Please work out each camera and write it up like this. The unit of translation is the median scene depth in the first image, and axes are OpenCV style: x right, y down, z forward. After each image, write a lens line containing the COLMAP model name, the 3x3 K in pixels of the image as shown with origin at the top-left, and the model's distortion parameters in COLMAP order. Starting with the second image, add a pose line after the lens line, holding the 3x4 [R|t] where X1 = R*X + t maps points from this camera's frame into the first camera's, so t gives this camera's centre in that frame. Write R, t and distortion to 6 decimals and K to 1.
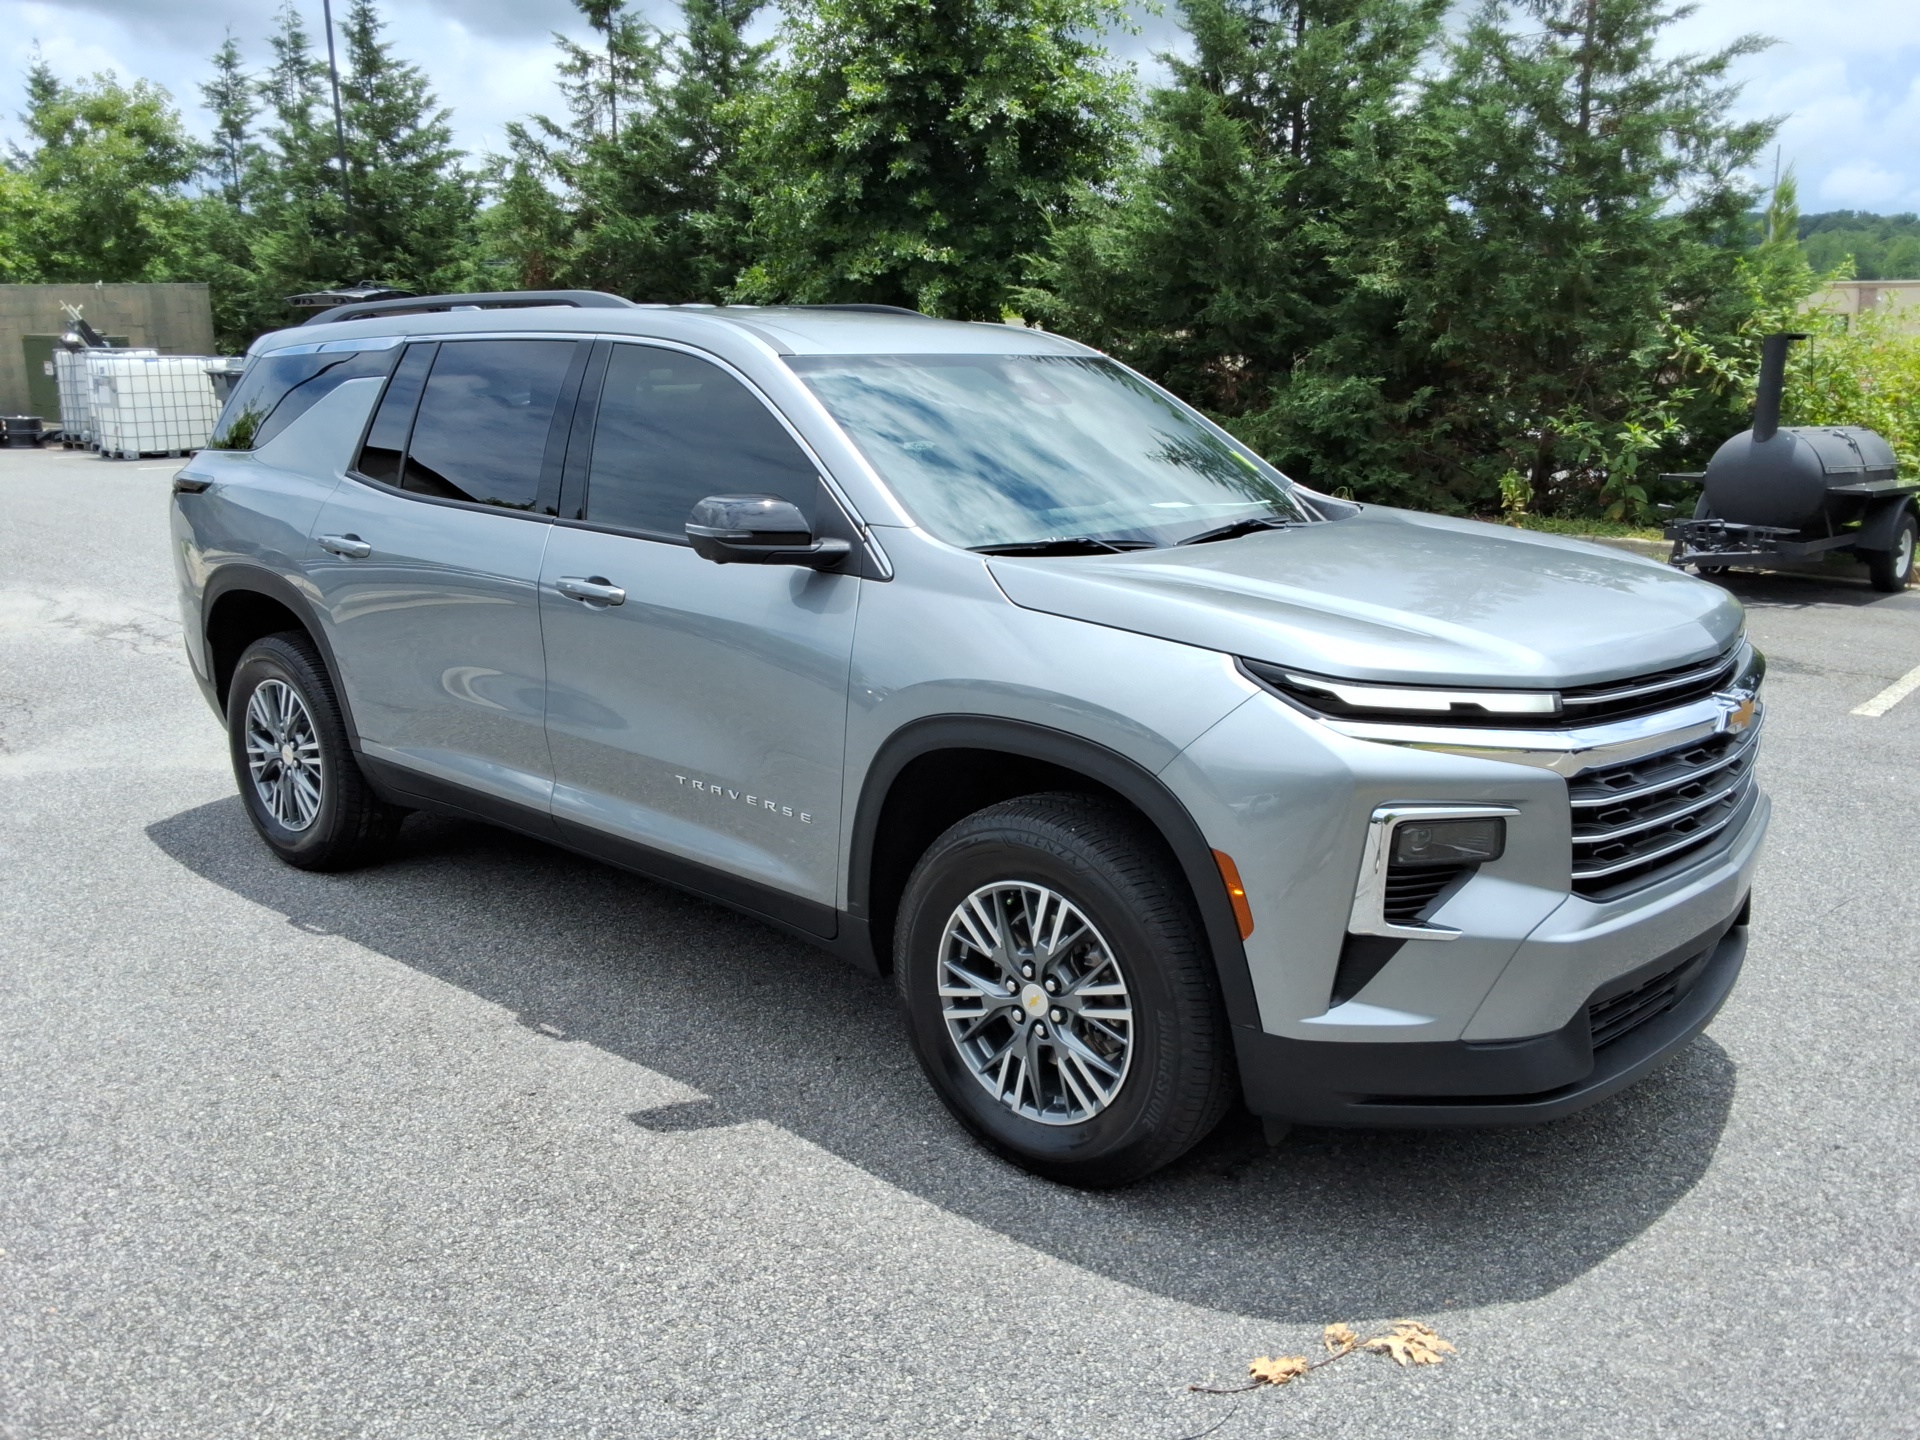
lens RADIAL K [[1562.4, 0, 965.4], [0, 1562.4, 704.6], [0, 0, 1]] dist [0.135107, -0.223128]
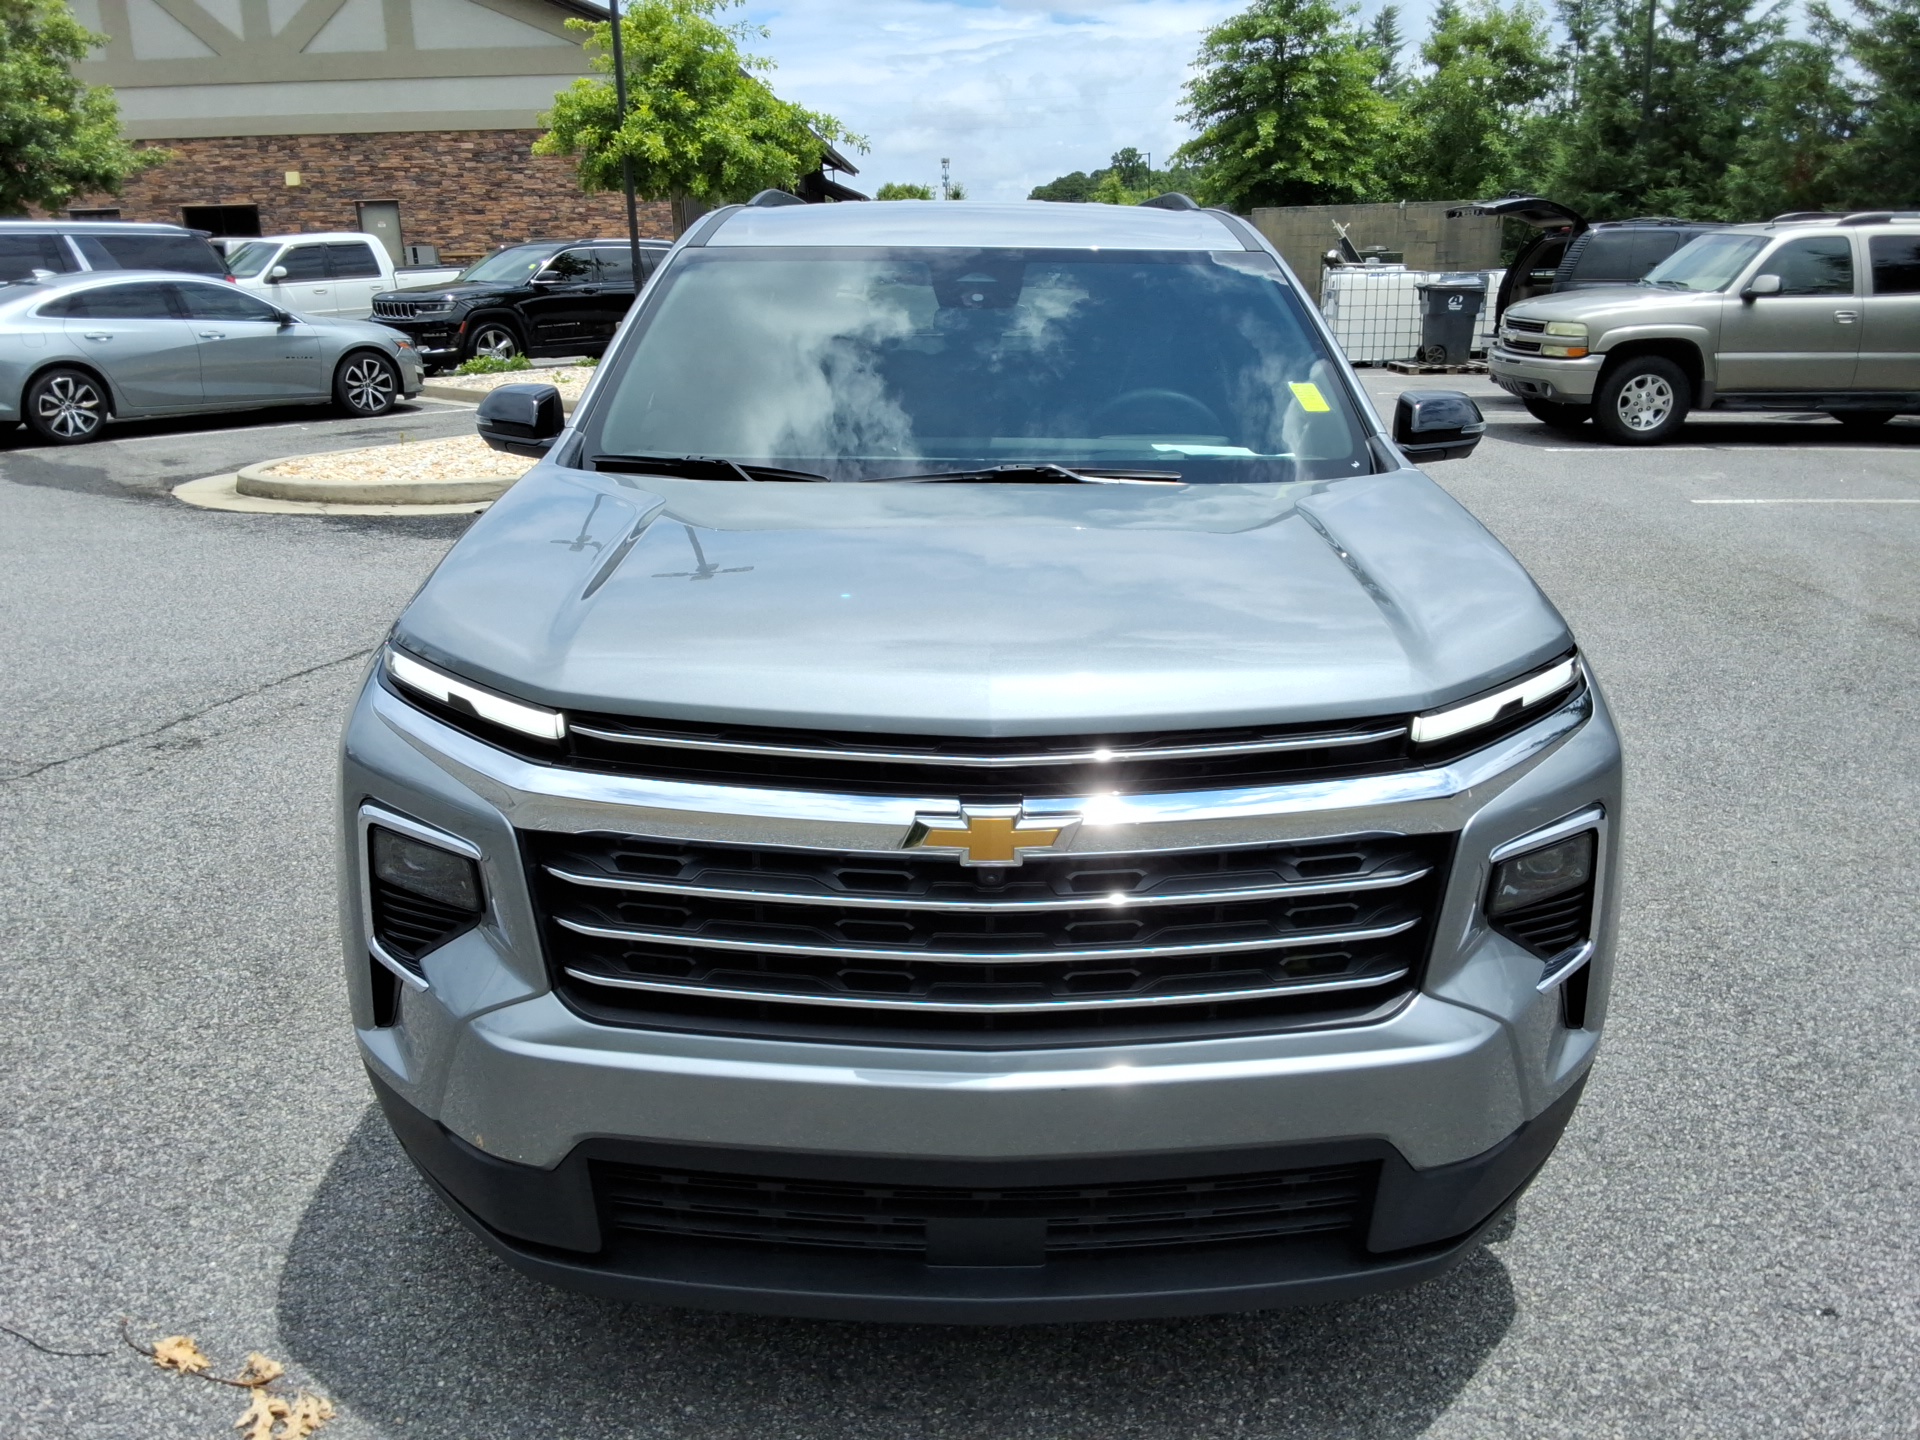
lens RADIAL K [[1562.6, 0, 963.9], [0, 1562.6, 713.2], [0, 0, 1]] dist [0.091334, -0.164934]
pose [[0.647549, 0.206533, -0.733501, 0.118089], [-0.165766, 0.977698, 0.128950, -0.015011], [0.743775, 0.038088, 0.667344, 0.077961]]
